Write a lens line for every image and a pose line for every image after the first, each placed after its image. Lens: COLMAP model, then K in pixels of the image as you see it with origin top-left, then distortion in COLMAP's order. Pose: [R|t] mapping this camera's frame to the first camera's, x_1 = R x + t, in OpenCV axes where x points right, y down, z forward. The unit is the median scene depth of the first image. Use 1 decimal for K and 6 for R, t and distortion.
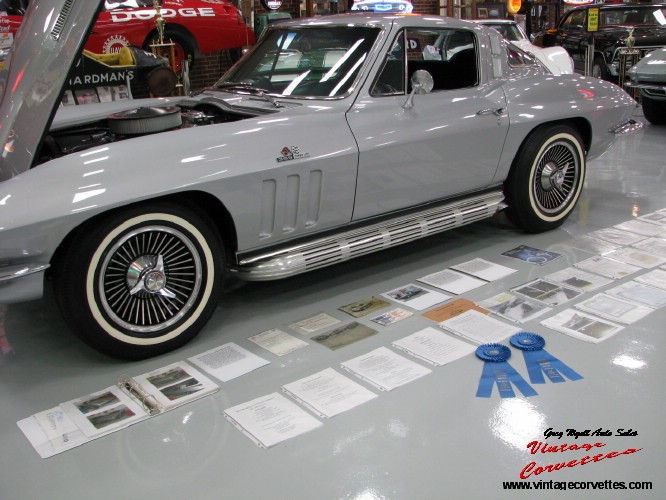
lens RADIAL K [[721.1, 0, 349.4], [0, 721.1, 251.3], [0, 0, 1]] dist [-0.210868, 0.295124]
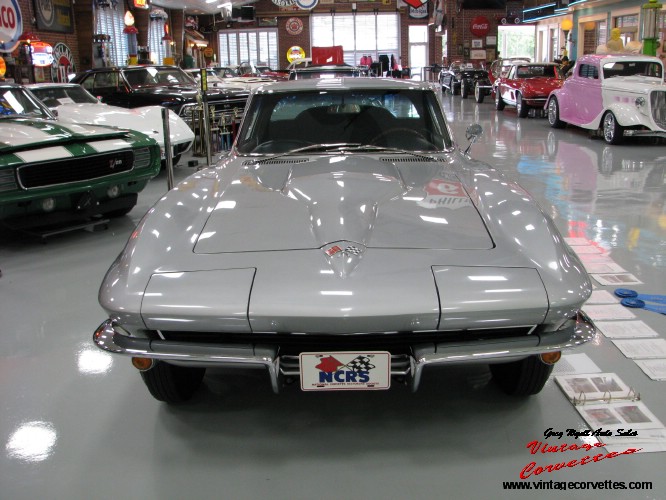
lens RADIAL K [[721.1, 0, 349.4], [0, 721.1, 251.3], [0, 0, 1]] dist [-0.210868, 0.295124]
pose [[0.604812, -0.167773, 0.778495, -1.093012], [0.253959, 0.967151, 0.011130, -0.108146], [-0.754790, 0.190974, 0.627552, 0.459053]]
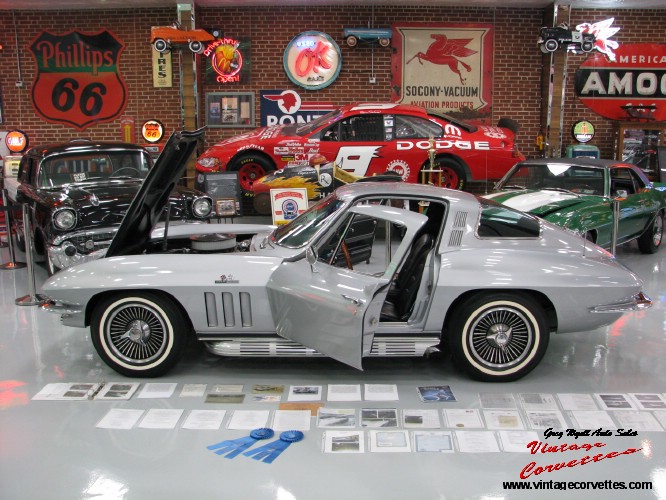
lens RADIAL K [[721.1, 0, 349.4], [0, 721.1, 251.3], [0, 0, 1]] dist [-0.210868, 0.295124]
pose [[0.774995, 0.151863, -0.613450, 1.044644], [-0.226572, 0.972937, -0.045382, -0.175925], [0.589956, 0.174161, 0.788429, -0.106952]]
